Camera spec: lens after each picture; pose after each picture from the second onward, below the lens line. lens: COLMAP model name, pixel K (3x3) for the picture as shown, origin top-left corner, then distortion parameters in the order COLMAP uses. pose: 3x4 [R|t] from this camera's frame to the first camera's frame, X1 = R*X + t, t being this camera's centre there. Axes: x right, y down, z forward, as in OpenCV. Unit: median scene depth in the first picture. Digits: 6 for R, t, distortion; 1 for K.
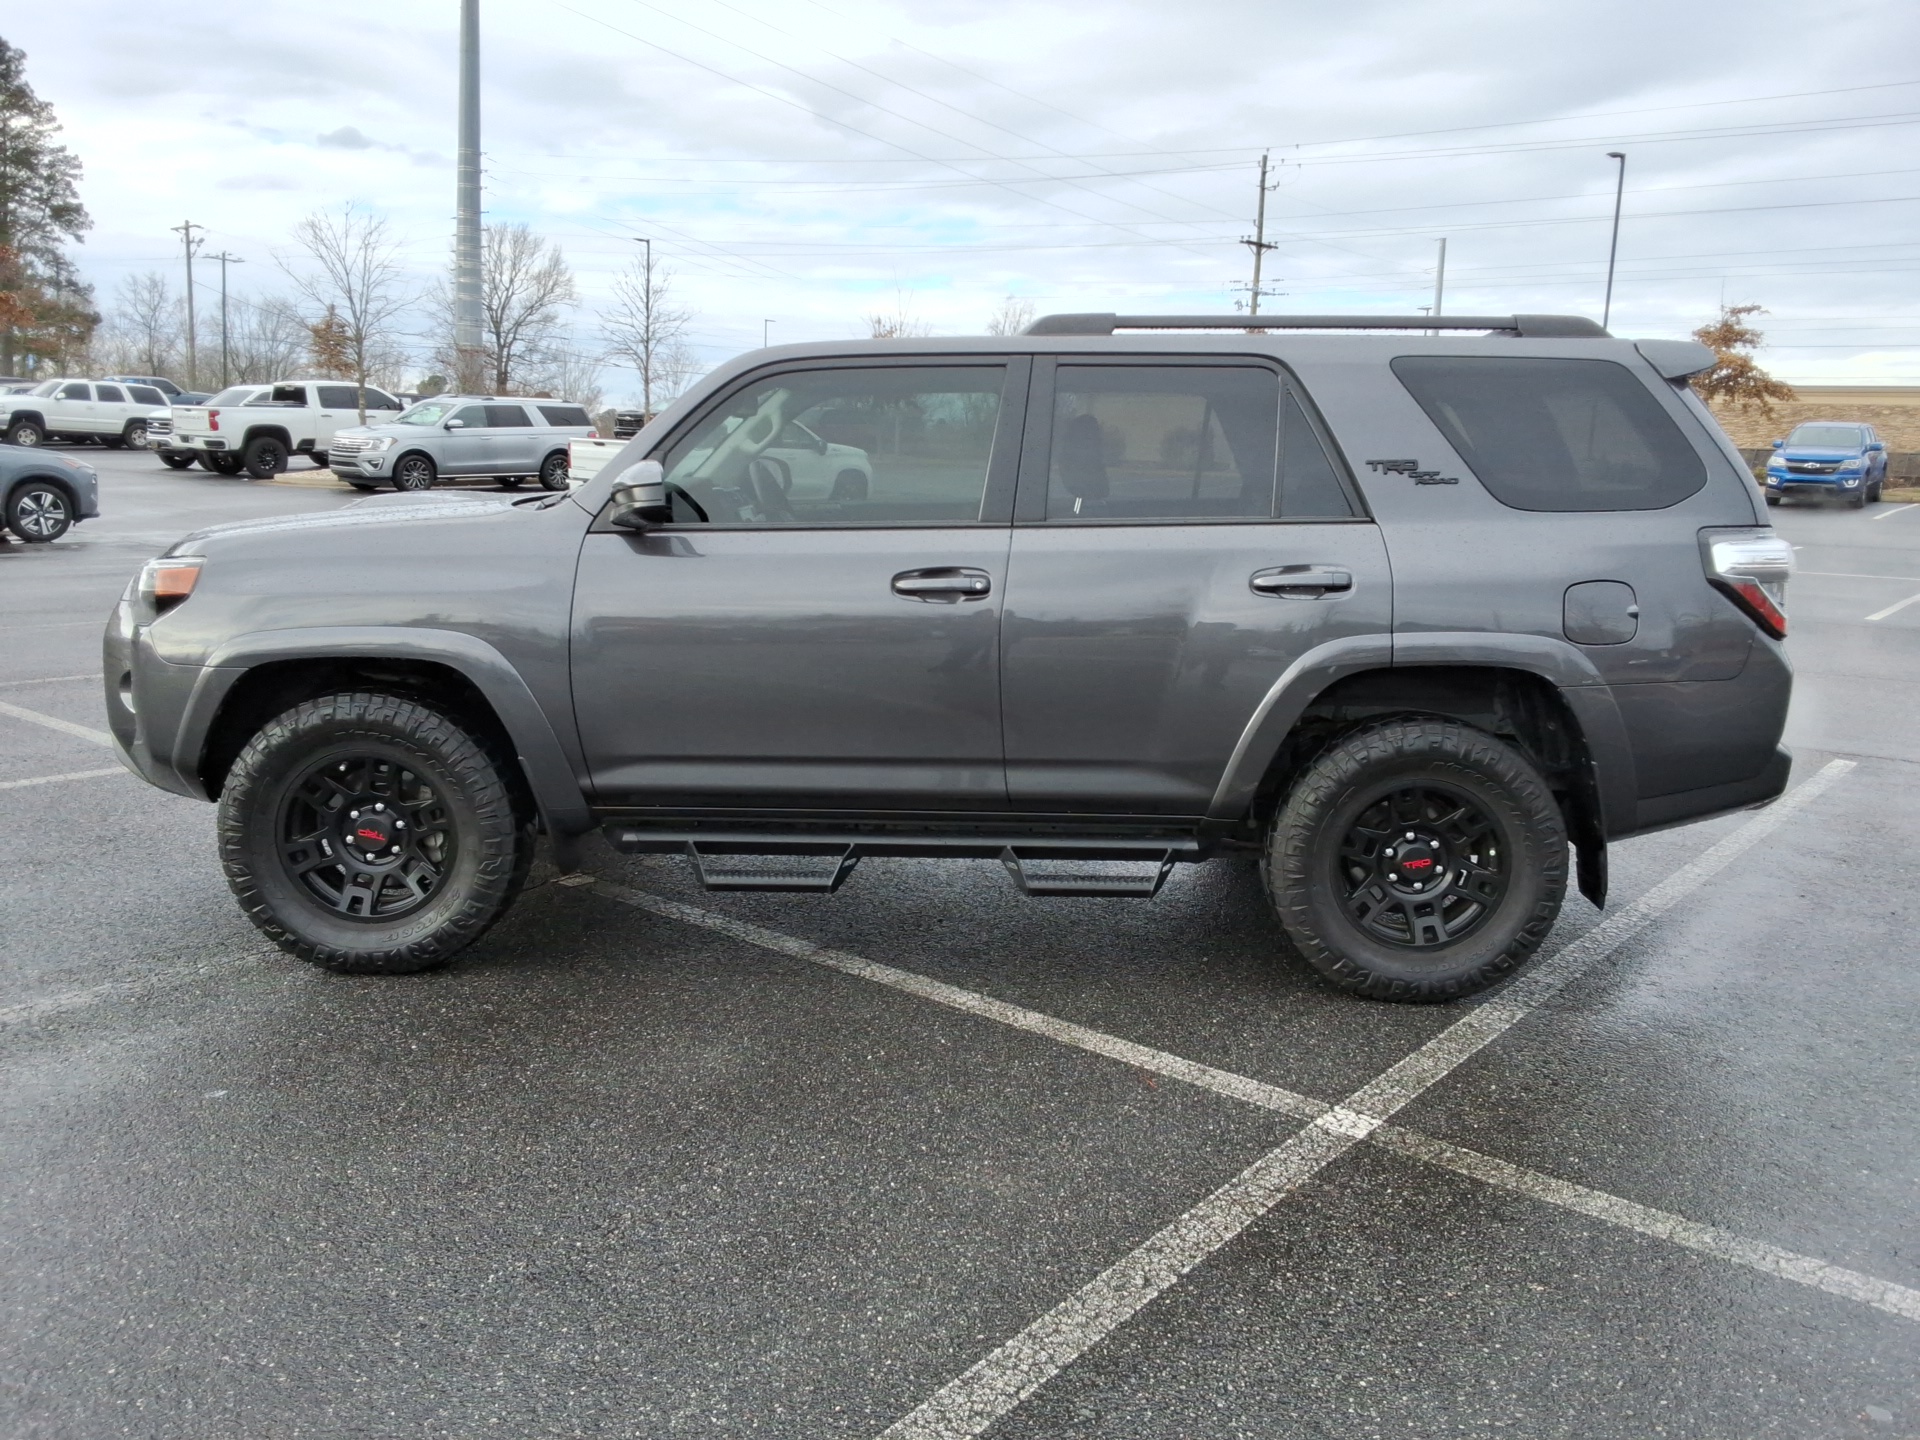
lens RADIAL K [[1669.5, 0, 960.0], [0, 1669.5, 720.0], [0, 0, 1]] dist [0.004337, -0.012408]
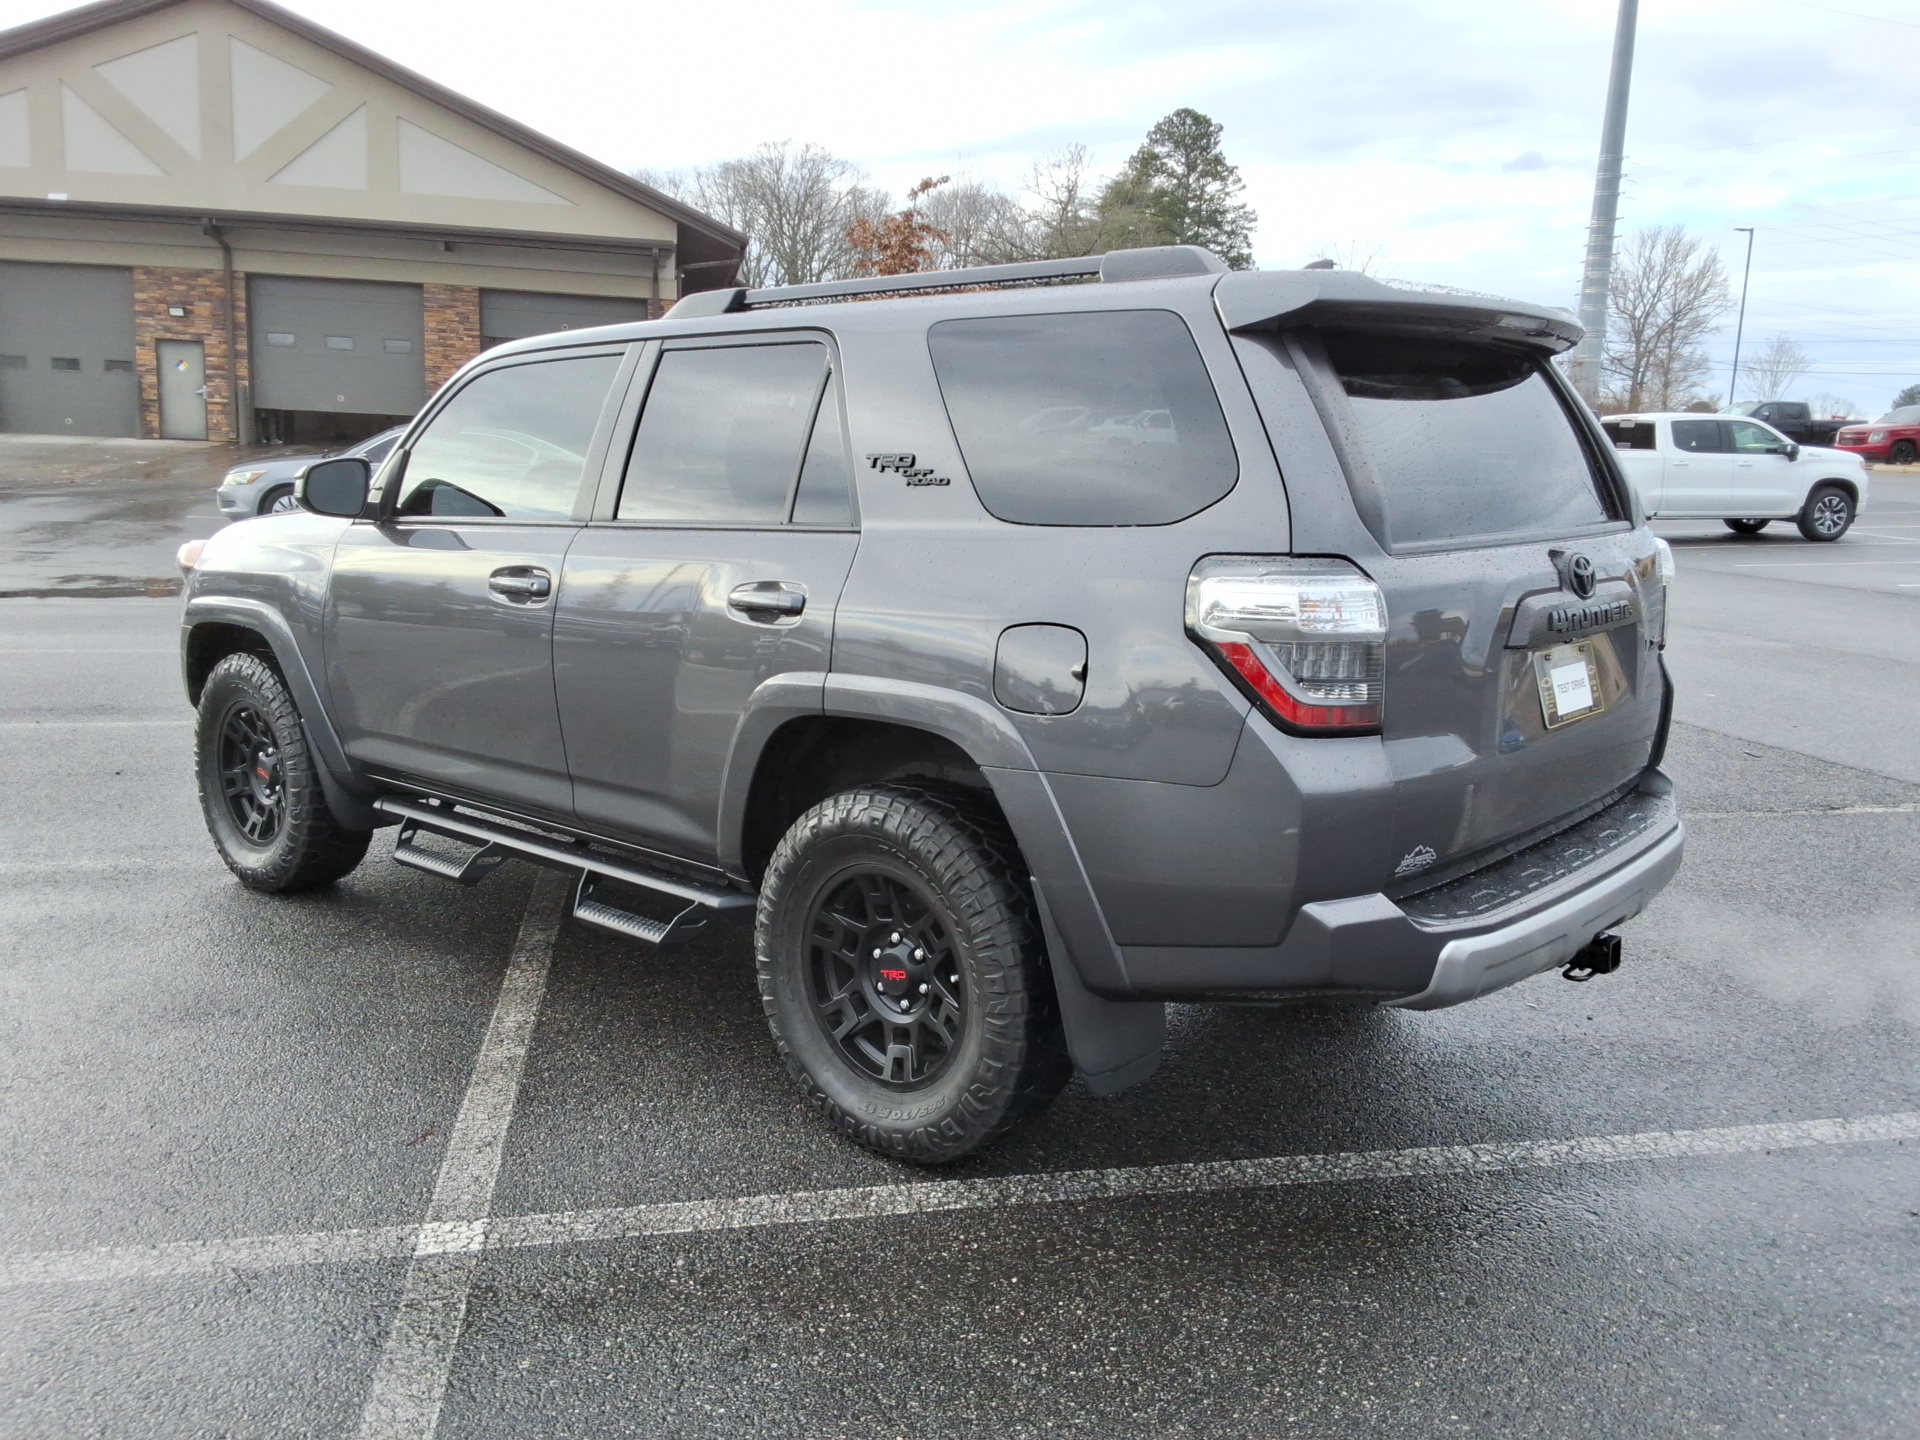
lens RADIAL K [[1591.8, 0, 959.8], [0, 1591.8, 772.6], [0, 0, 1]] dist [-0.001259, -0.003168]
pose [[0.738586, 0.112427, -0.664719, 0.093059], [-0.092566, 0.993570, 0.065194, -0.006894], [0.667775, 0.013378, 0.744243, 0.056732]]
